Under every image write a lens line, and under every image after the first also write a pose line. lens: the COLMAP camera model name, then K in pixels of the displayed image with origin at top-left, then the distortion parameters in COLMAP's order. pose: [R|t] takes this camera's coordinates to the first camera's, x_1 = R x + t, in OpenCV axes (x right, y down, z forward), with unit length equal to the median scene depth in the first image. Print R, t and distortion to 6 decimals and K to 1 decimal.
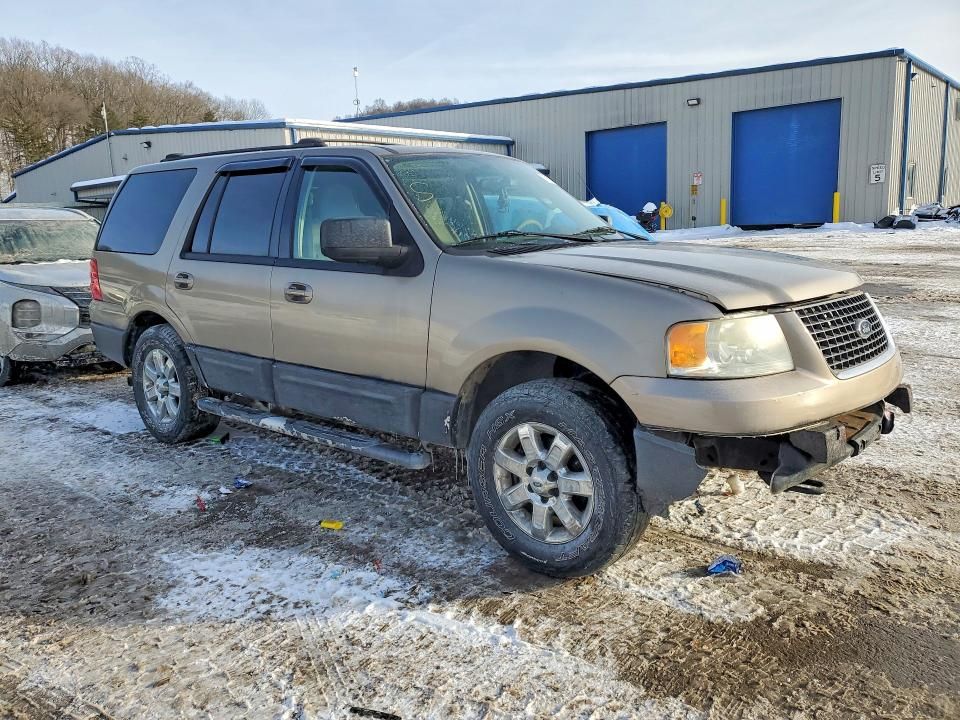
lens RADIAL K [[746.5, 0, 480.0], [0, 746.5, 360.0], [0, 0, 1]] dist [0.041048, -0.009086]
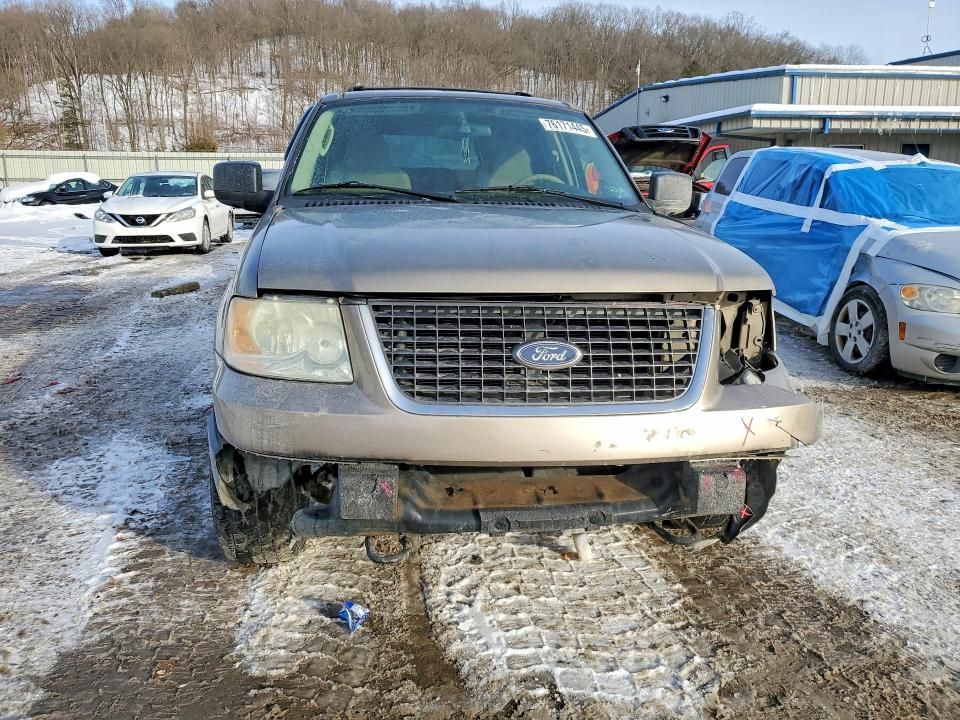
lens RADIAL K [[755.0, 0, 479.3], [0, 755.0, 342.6], [0, 0, 1]] dist [0.028225, -0.005104]
pose [[0.755716, 0.179475, -0.629827, 0.092597], [-0.157973, 0.983274, 0.090645, -0.010748], [0.635561, 0.030994, 0.771428, 0.048472]]
